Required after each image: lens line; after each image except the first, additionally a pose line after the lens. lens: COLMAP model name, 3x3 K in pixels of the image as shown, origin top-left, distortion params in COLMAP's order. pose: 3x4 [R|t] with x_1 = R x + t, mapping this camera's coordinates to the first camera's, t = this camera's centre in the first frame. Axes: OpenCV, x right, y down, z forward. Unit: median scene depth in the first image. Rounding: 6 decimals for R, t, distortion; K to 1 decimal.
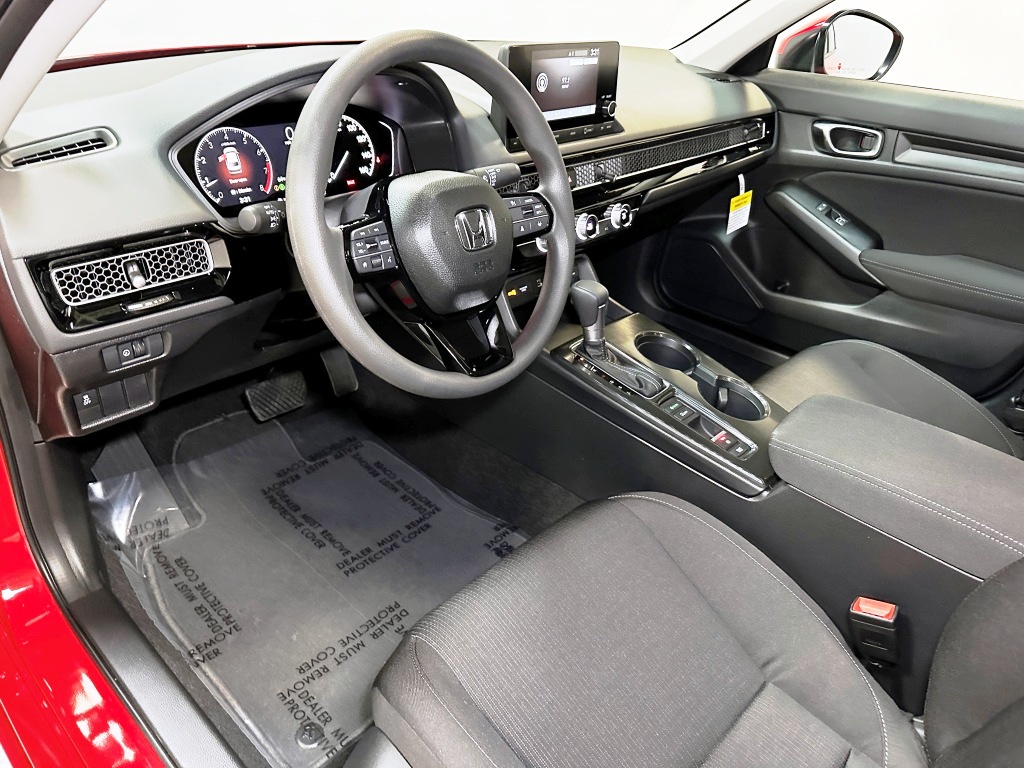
lens RADIAL K [[709.6, 0, 512.0], [0, 709.6, 384.0], [0, 0, 1]] dist [0.052297, -0.101174]
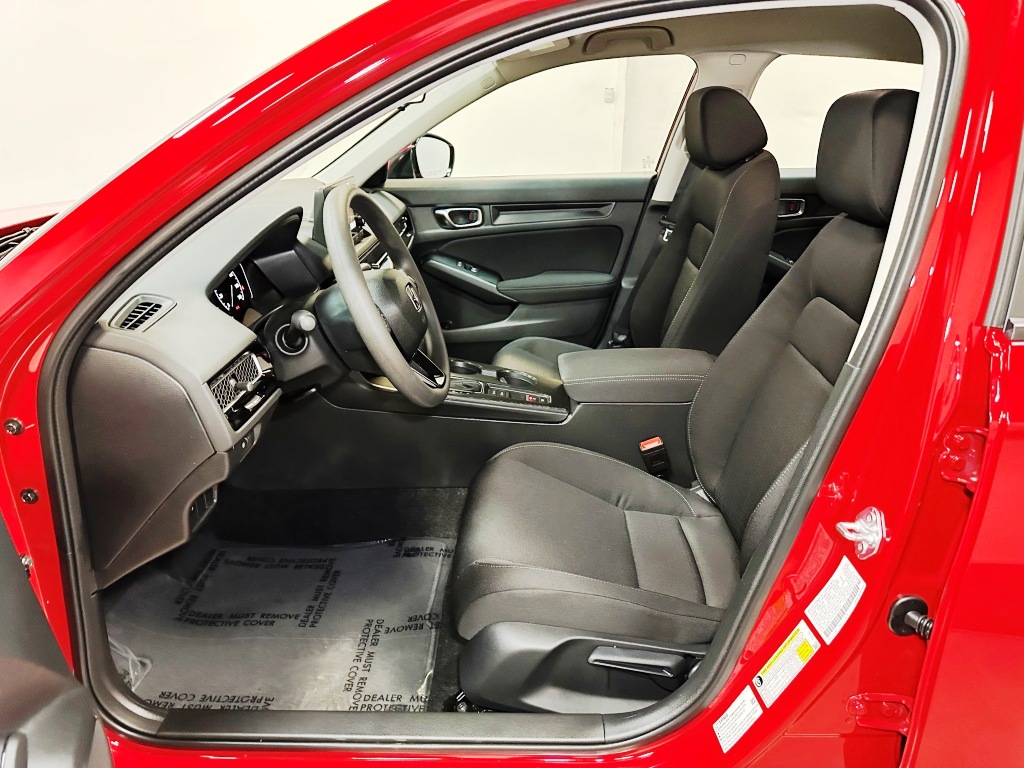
lens RADIAL K [[705.2, 0, 542.9], [0, 705.2, 381.3], [0, 0, 1]] dist [-0.003284, -0.004657]
pose [[0.722100, -0.310194, 0.618346, -0.421051], [0.386693, 0.922143, 0.011018, 0.021376], [-0.573621, 0.231154, 0.785829, -0.169294]]
